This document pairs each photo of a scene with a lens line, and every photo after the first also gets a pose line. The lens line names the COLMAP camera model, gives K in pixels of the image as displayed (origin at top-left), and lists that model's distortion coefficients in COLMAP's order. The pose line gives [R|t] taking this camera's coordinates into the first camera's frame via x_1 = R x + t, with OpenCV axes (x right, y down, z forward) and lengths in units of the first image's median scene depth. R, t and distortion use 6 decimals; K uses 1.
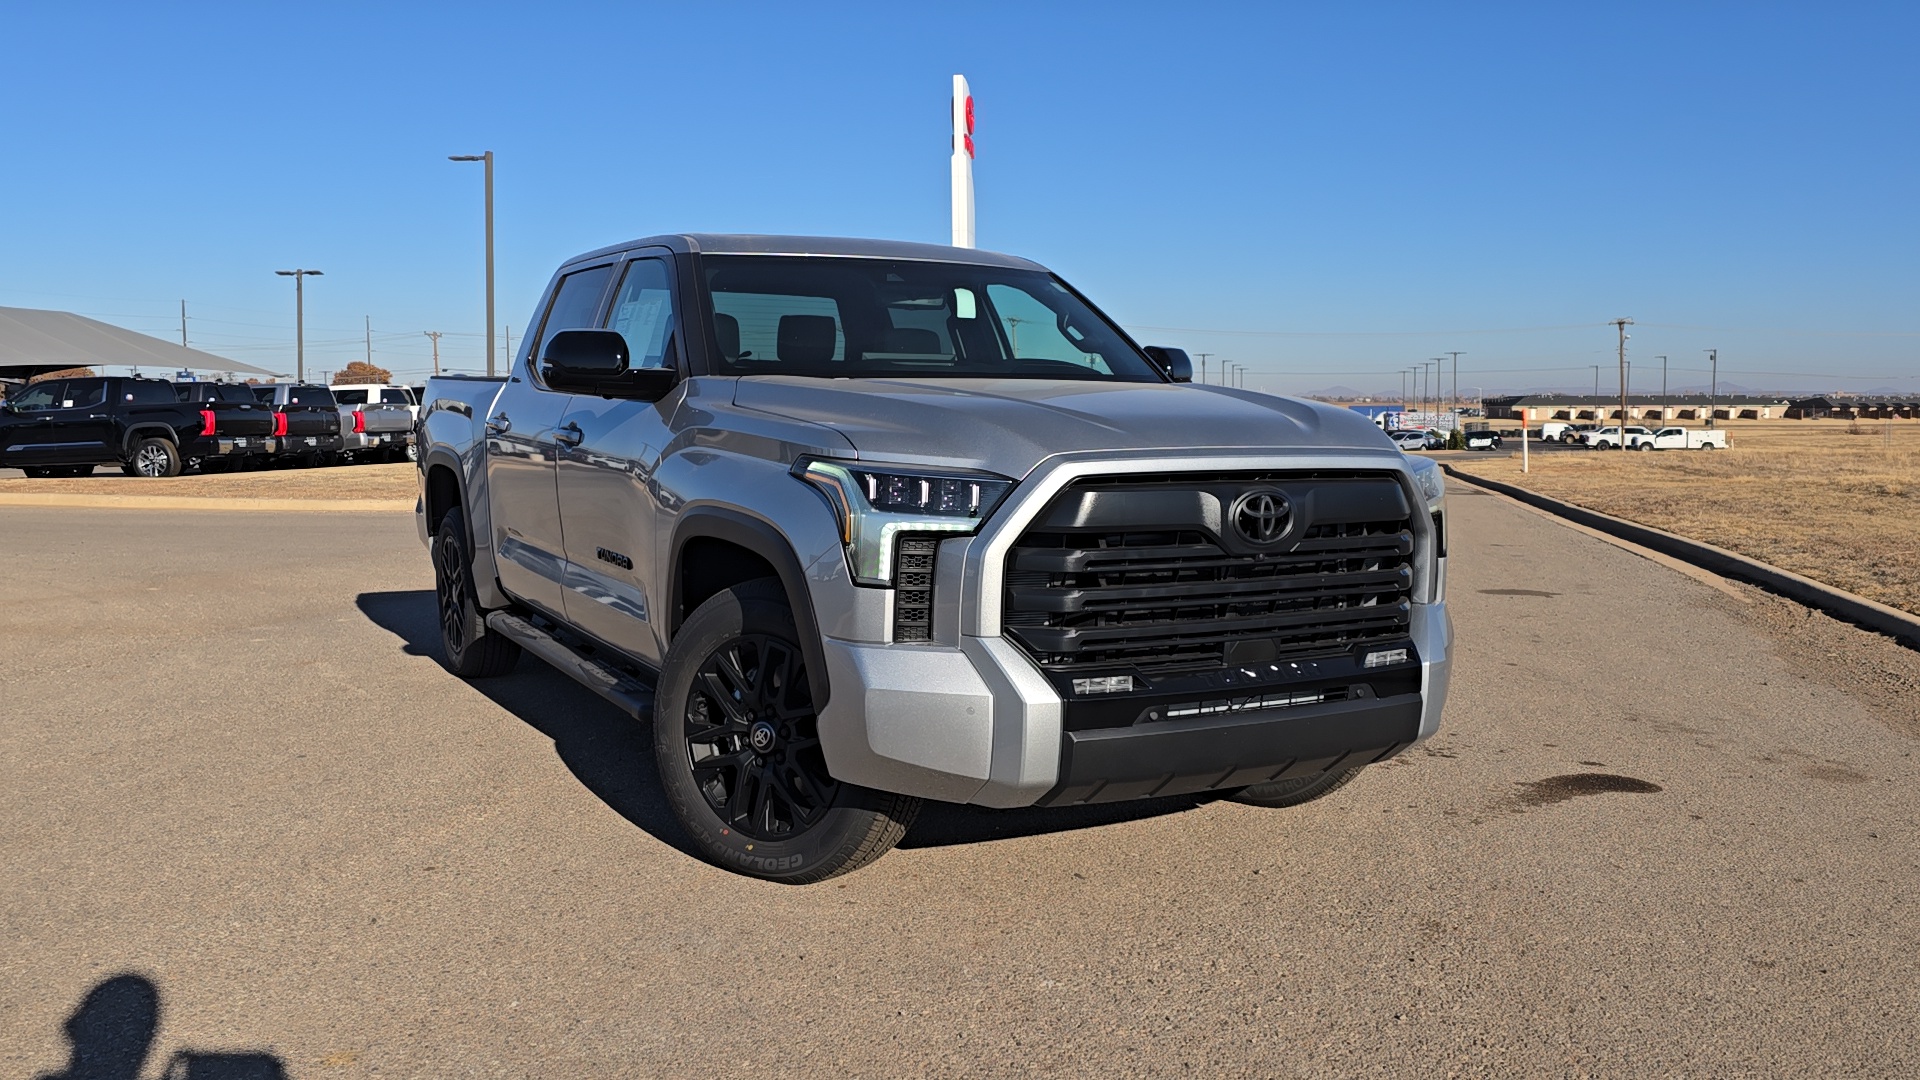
lens RADIAL K [[1587.6, 0, 977.9], [0, 1587.6, 531.3], [0, 0, 1]] dist [-0.001595, 0.007351]
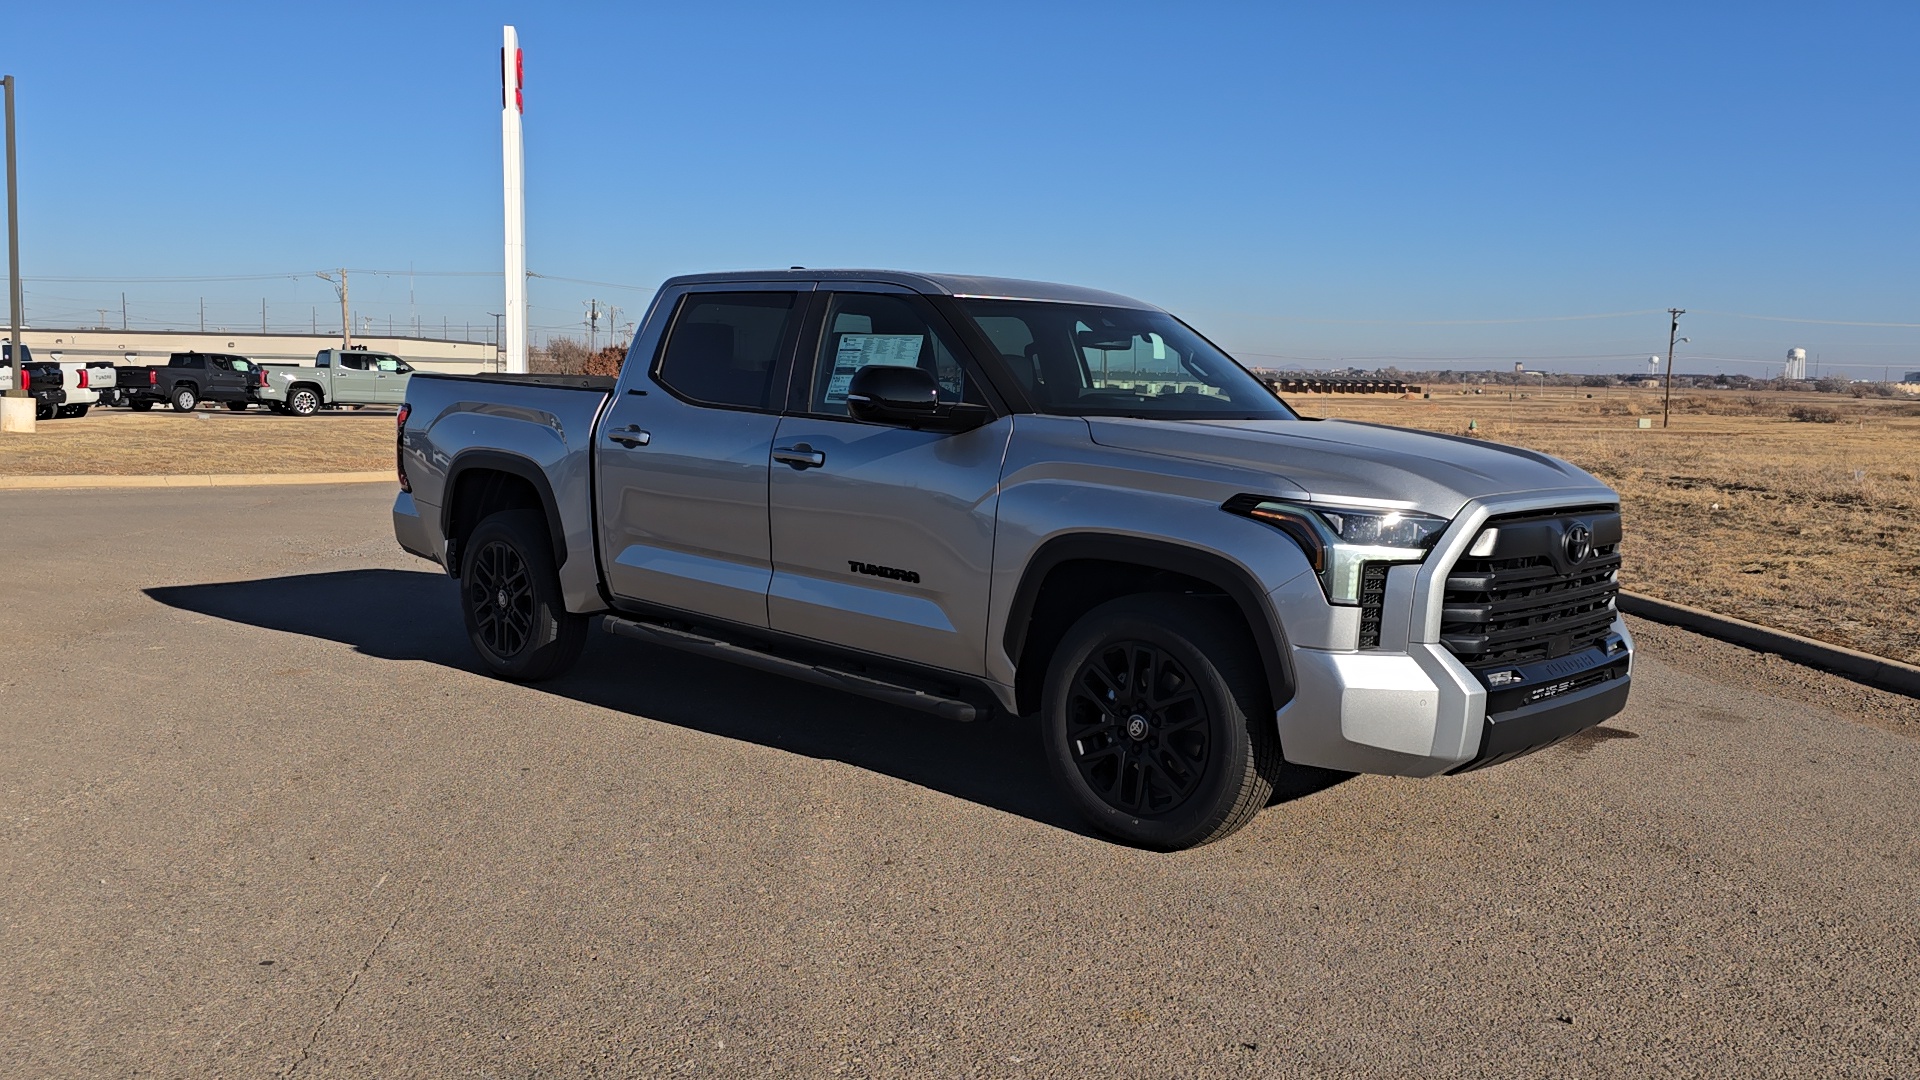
lens RADIAL K [[1587.6, 0, 977.9], [0, 1587.6, 531.3], [0, 0, 1]] dist [-0.001595, 0.007351]
pose [[0.950797, -0.010990, 0.309620, -0.700663], [0.004084, 0.999728, 0.022945, -0.051126], [-0.309788, -0.020551, 0.950583, -0.085758]]
